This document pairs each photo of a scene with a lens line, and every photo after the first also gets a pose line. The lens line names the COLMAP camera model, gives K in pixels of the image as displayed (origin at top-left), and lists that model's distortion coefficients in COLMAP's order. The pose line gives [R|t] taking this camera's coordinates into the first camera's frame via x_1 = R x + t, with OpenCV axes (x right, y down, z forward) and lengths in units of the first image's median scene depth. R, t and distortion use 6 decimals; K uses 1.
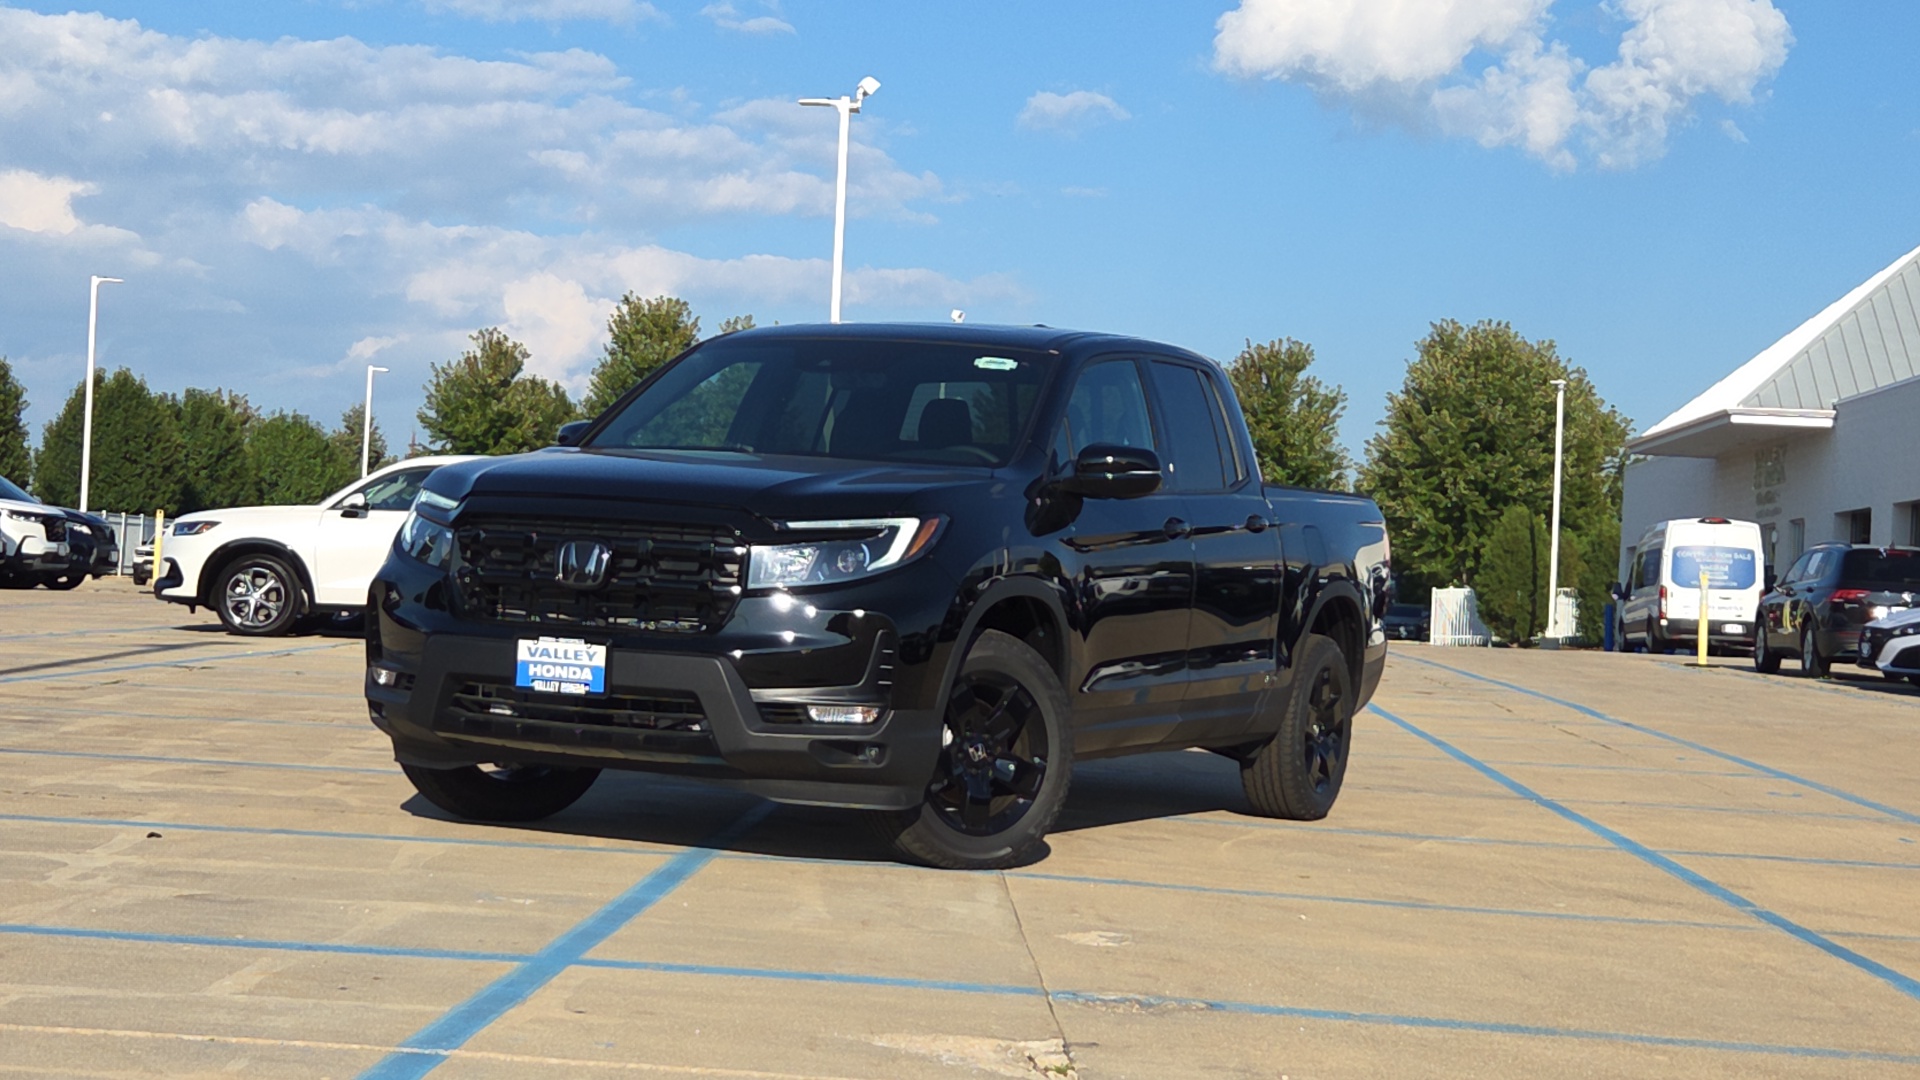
lens RADIAL K [[3148.6, 0, 944.3], [0, 3148.6, 542.9], [0, 0, 1]] dist [0.056068, 0.000000]
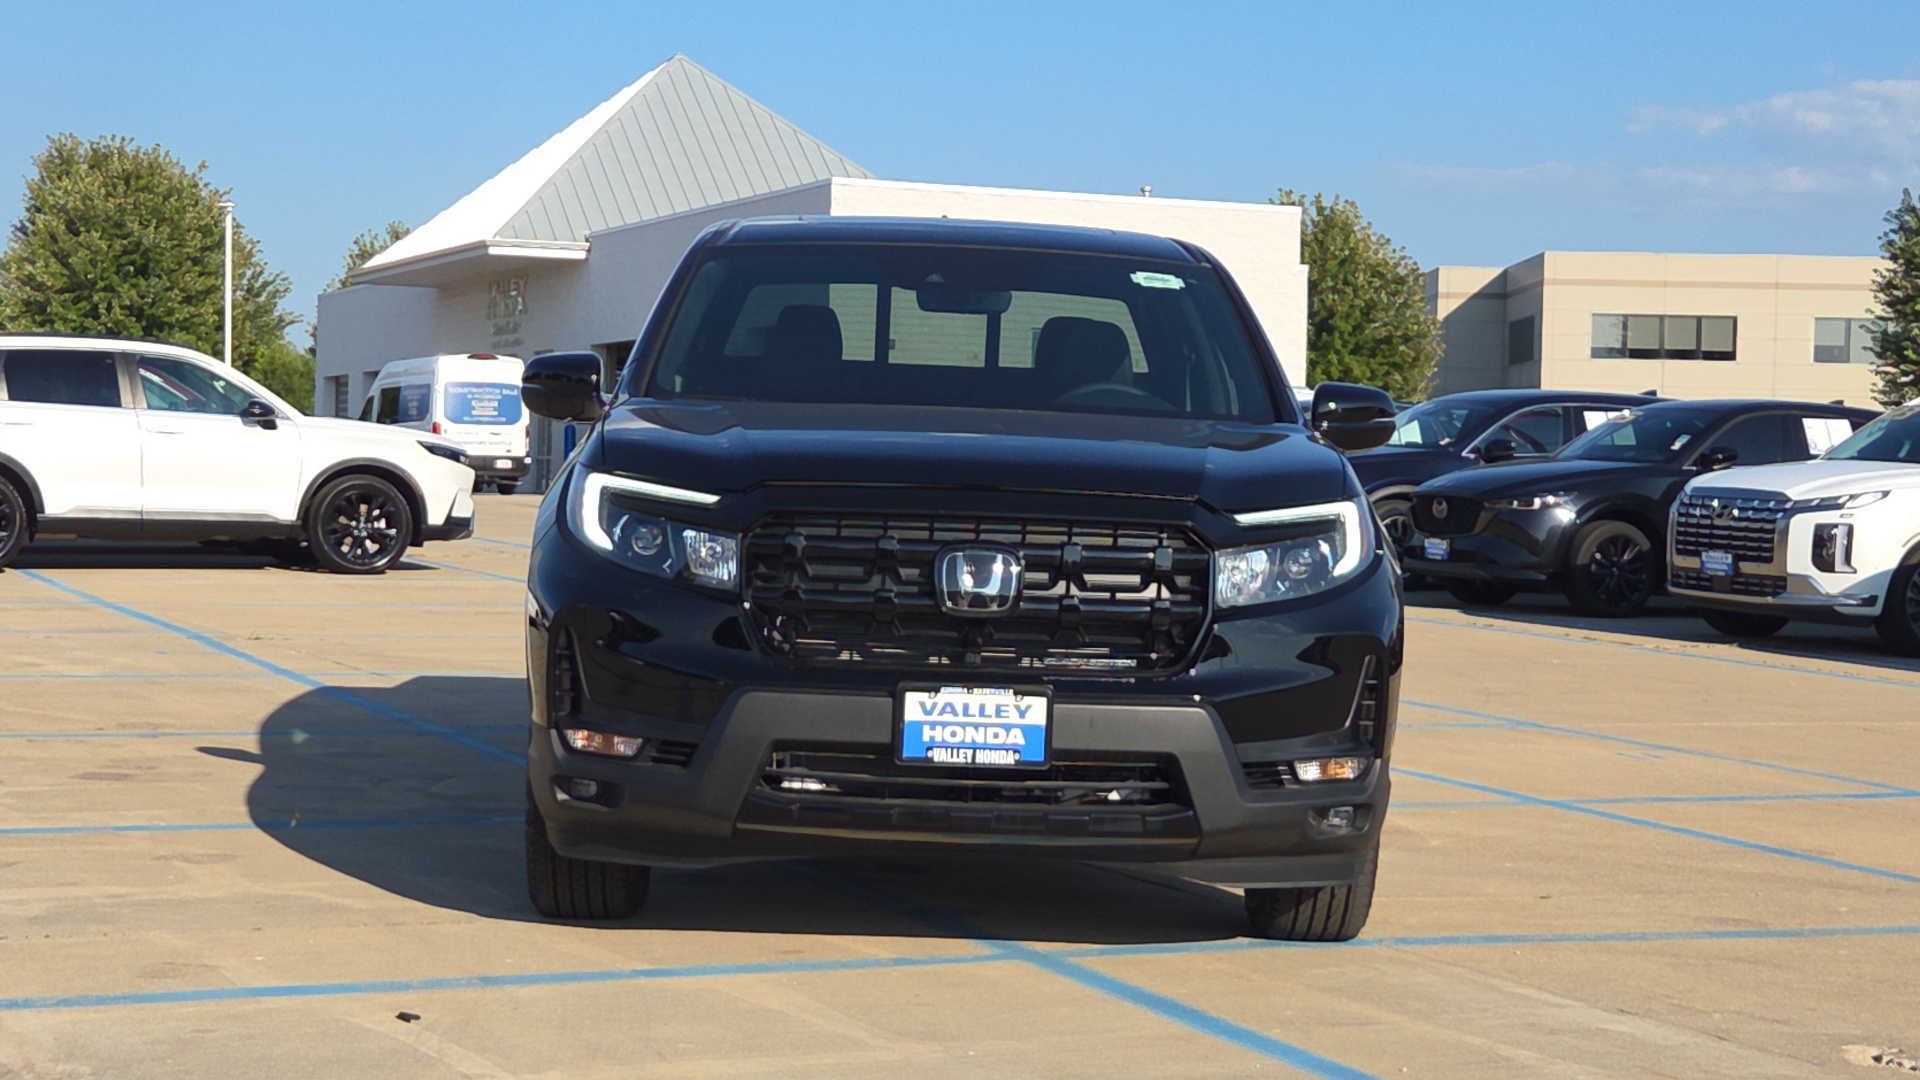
lens RADIAL K [[3148.6, 0, 946.9], [0, 3148.6, 533.3], [0, 0, 1]] dist [0.056068, 0.000000]
pose [[0.893335, -0.035523, 0.447984, -0.430223], [0.010552, 0.998254, 0.058114, -0.044766], [-0.449267, -0.047188, 0.892151, 0.354110]]
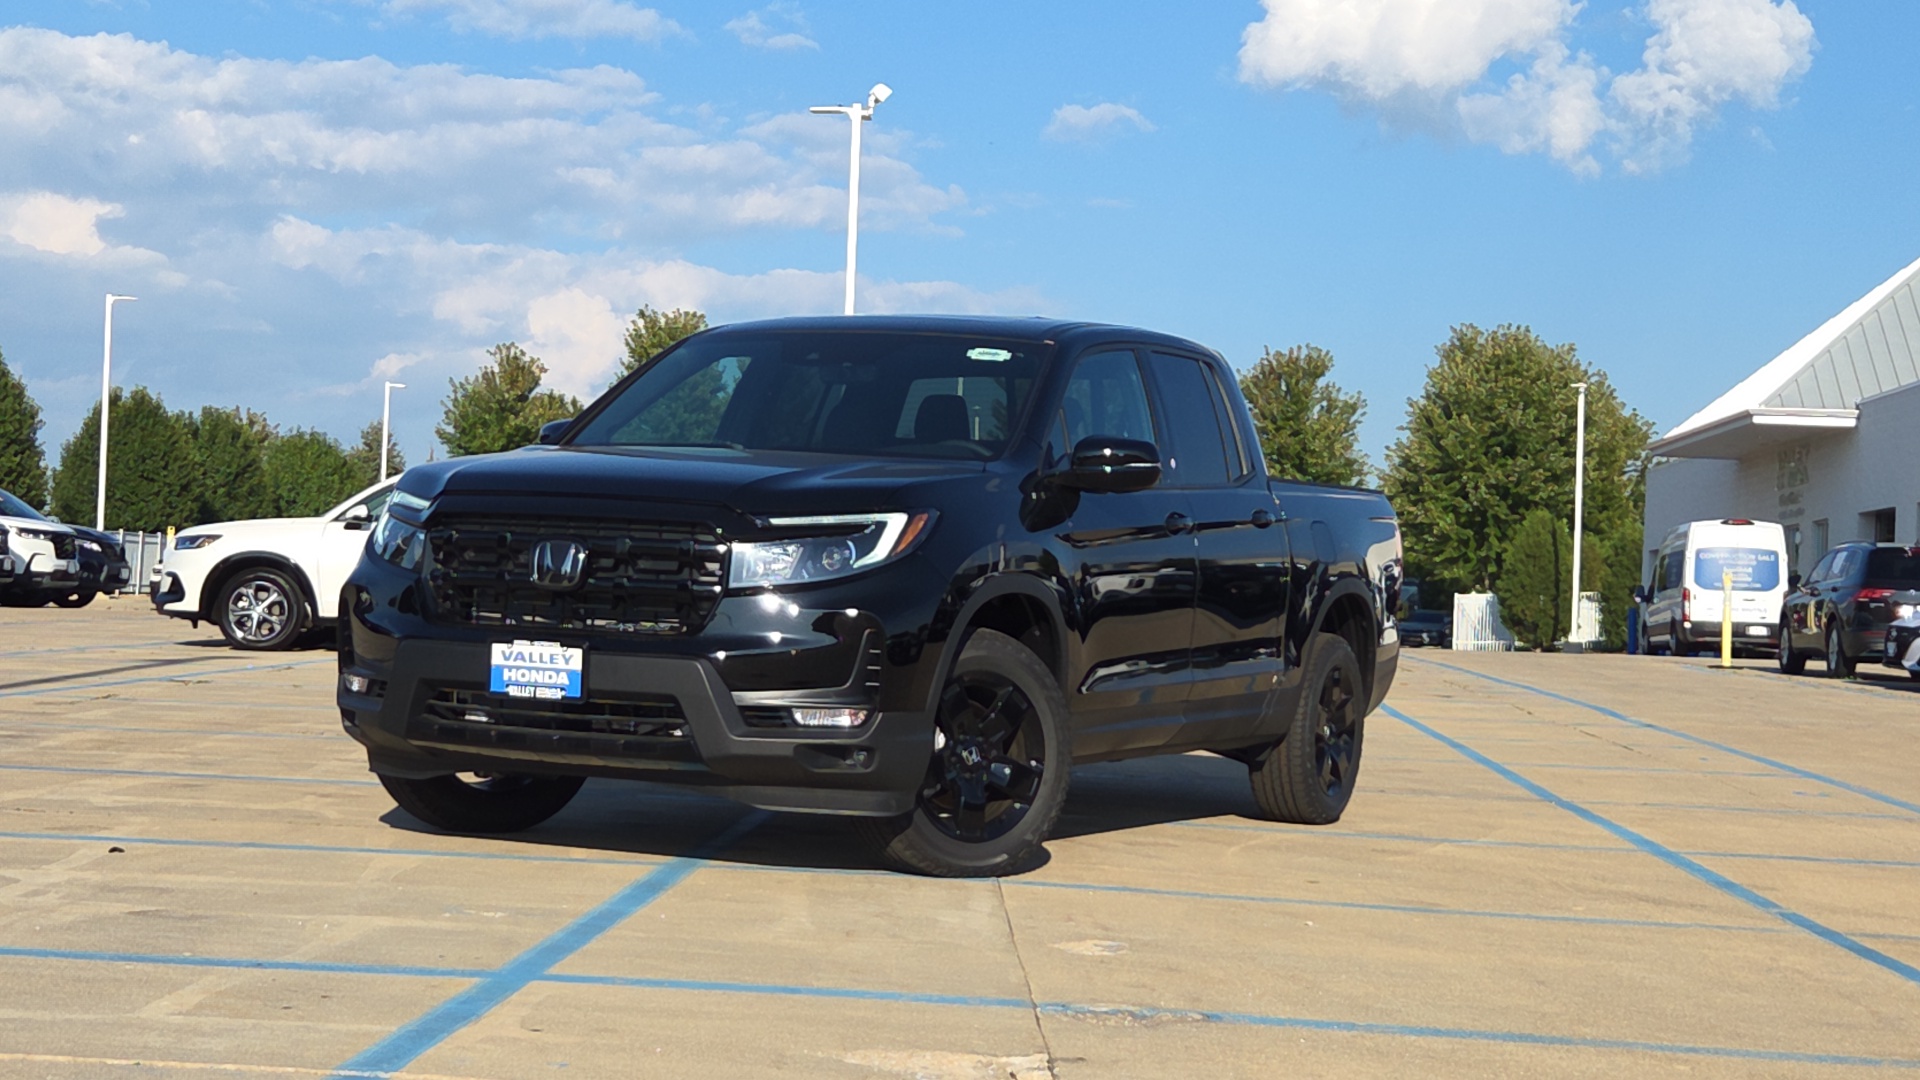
lens RADIAL K [[3148.6, 0, 957.0], [0, 3148.6, 544.8], [0, 0, 1]] dist [0.056068, 0.000000]
pose [[0.999934, -0.010255, -0.005160, 0.011852], [0.010236, 0.999941, -0.003549, 0.005264], [0.005196, 0.003496, 0.999980, 0.036065]]
